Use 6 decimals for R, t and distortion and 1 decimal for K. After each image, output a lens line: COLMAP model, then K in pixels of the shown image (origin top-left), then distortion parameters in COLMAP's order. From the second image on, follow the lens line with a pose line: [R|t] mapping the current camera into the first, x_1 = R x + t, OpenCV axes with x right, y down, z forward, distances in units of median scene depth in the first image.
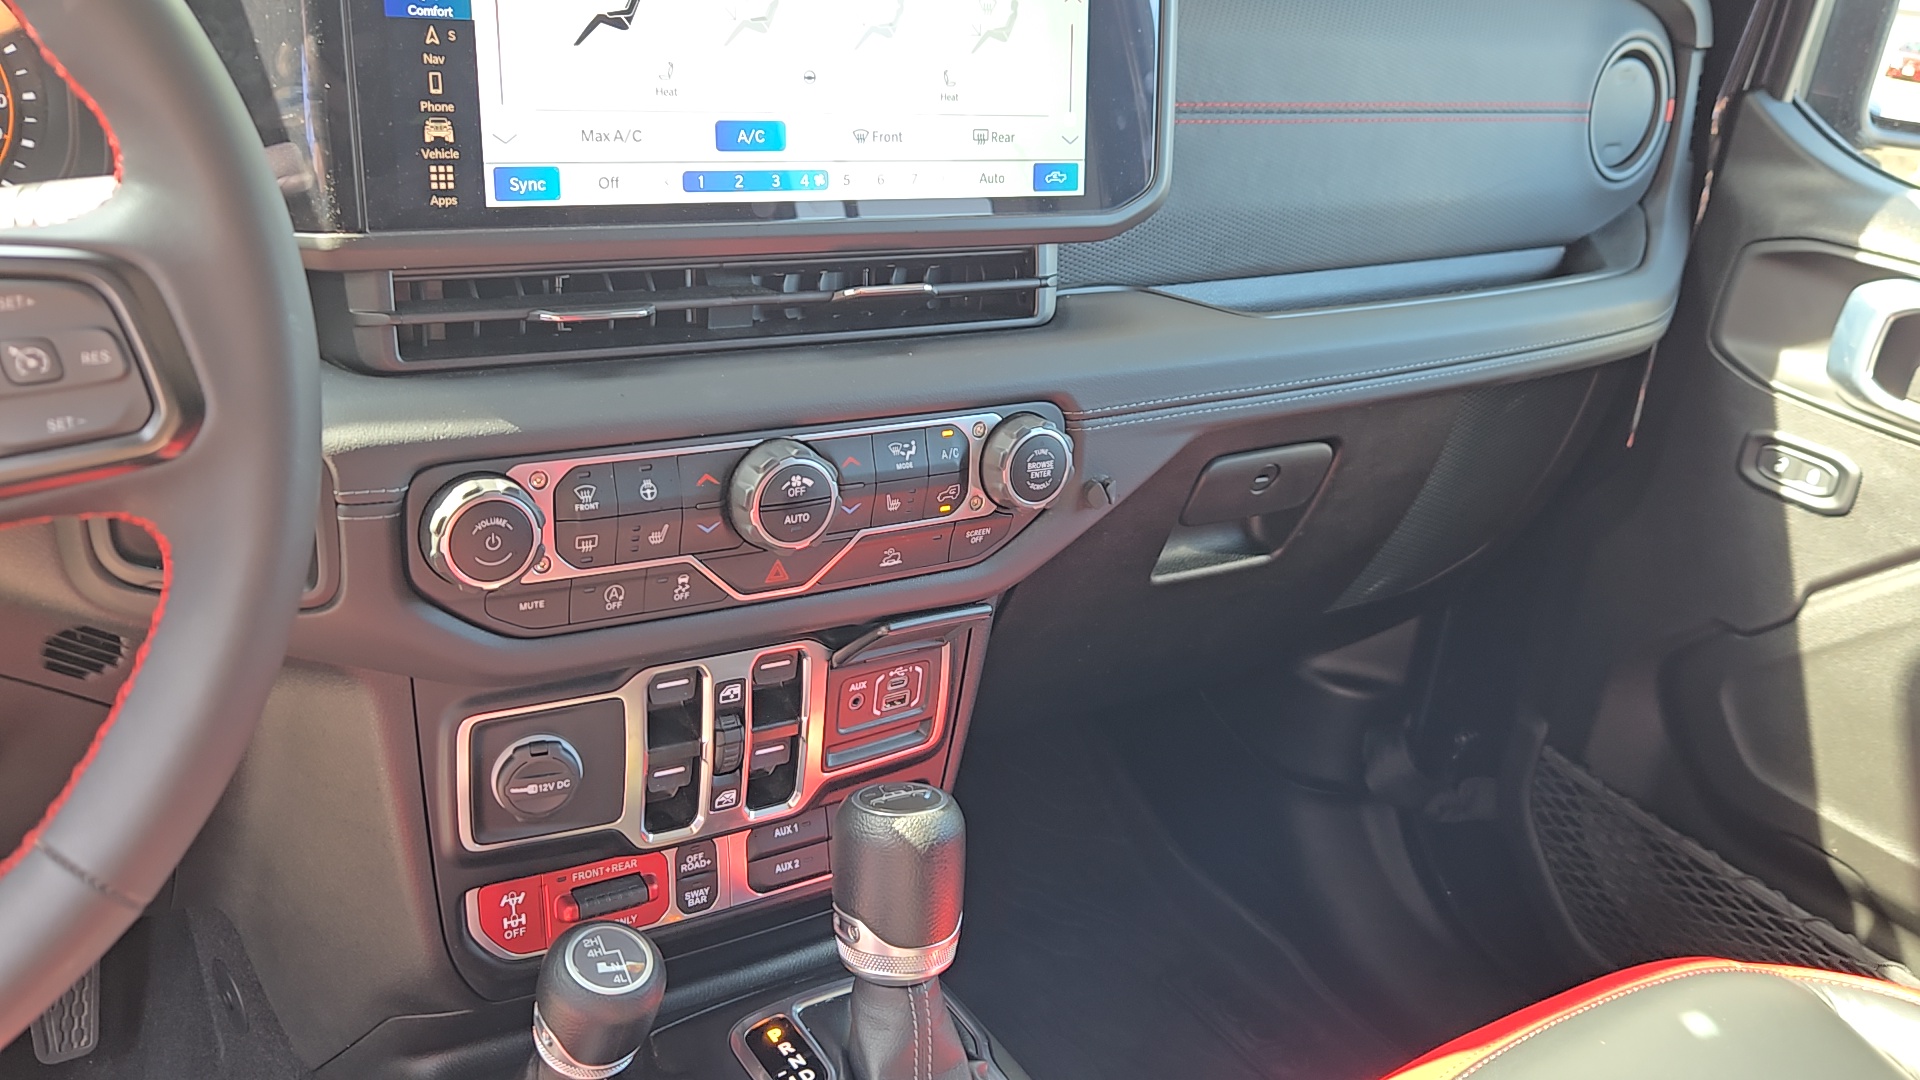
lens RADIAL K [[1586.6, 0, 940.4], [0, 1586.6, 534.1], [0, 0, 1]] dist [0.007128, 0.001043]
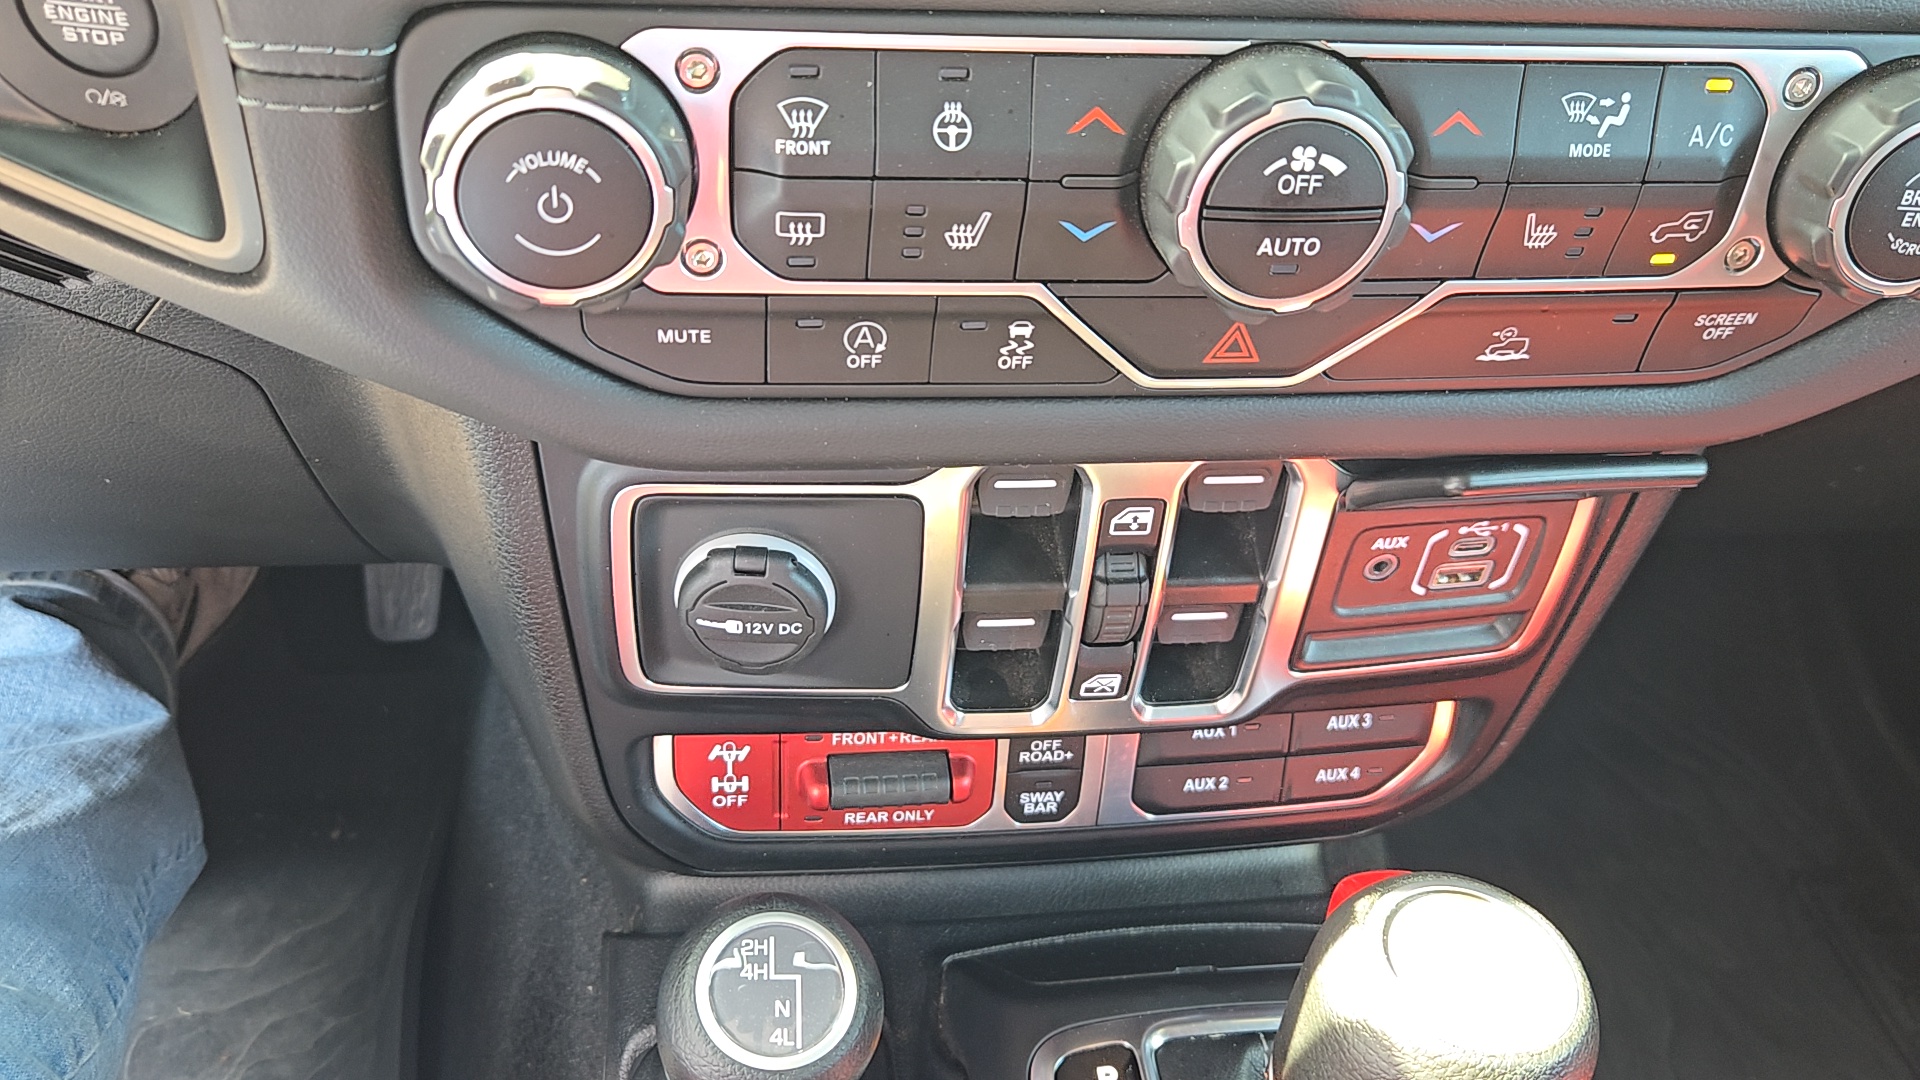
lens RADIAL K [[1599.6, 0, 969.6], [0, 1599.6, 528.6], [0, 0, 1]] dist [-0.004874, -0.012242]
pose [[0.911866, 0.251705, -0.324261, -0.010042], [-0.149547, 0.939355, 0.308623, -0.055030], [0.382279, -0.232930, 0.894207, 0.535778]]
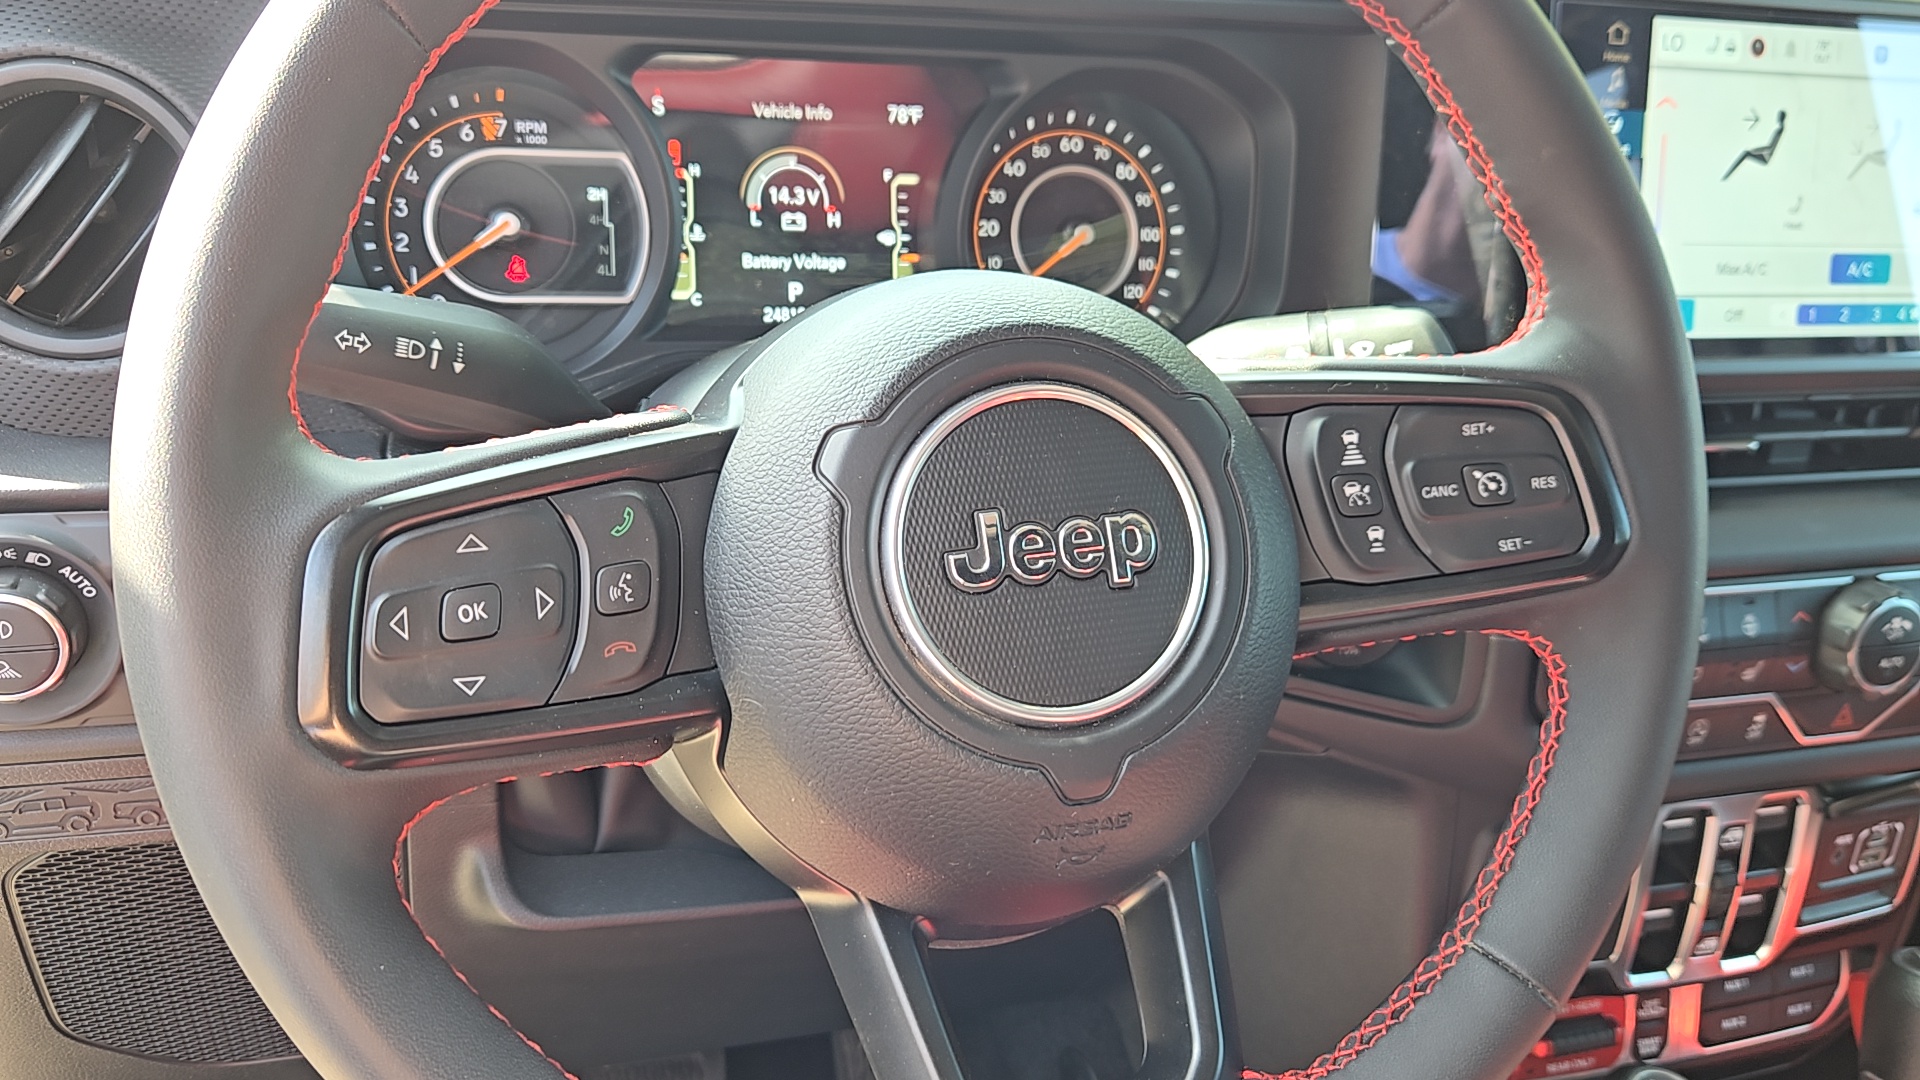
lens RADIAL K [[1608.3, 0, 948.3], [0, 1608.3, 541.5], [0, 0, 1]] dist [0.010977, -0.006552]
pose [[0.974299, 0.044704, -0.220778, -0.410097], [-0.059392, 0.996409, -0.060343, 0.009482], [0.217288, 0.071904, 0.973456, -0.073529]]
